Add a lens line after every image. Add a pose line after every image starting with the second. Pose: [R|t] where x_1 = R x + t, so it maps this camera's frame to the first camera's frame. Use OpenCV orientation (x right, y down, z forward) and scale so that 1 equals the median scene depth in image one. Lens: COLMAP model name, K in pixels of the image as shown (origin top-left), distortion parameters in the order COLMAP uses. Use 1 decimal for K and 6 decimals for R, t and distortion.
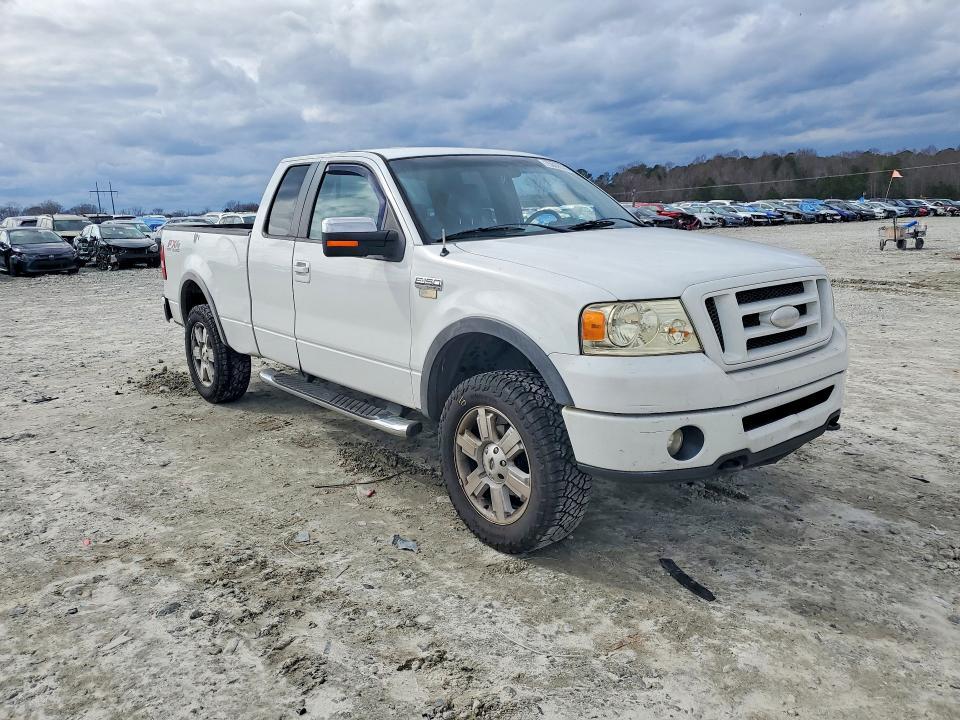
lens RADIAL K [[747.8, 0, 480.0], [0, 747.8, 360.0], [0, 0, 1]] dist [-0.001651, 0.000458]
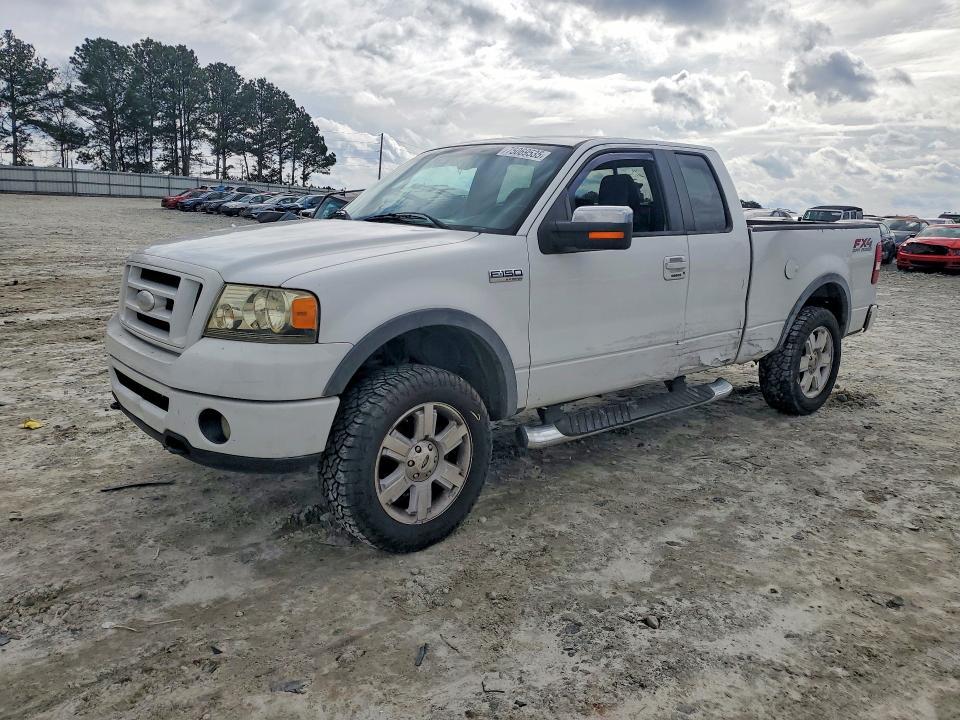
lens RADIAL K [[747.8, 0, 480.0], [0, 747.8, 360.0], [0, 0, 1]] dist [-0.001651, 0.000458]
pose [[0.048678, 0.224749, -0.973200, 1.643629], [-0.259843, 0.943655, 0.204929, -0.347504], [0.964423, 0.242904, 0.104335, 1.526842]]
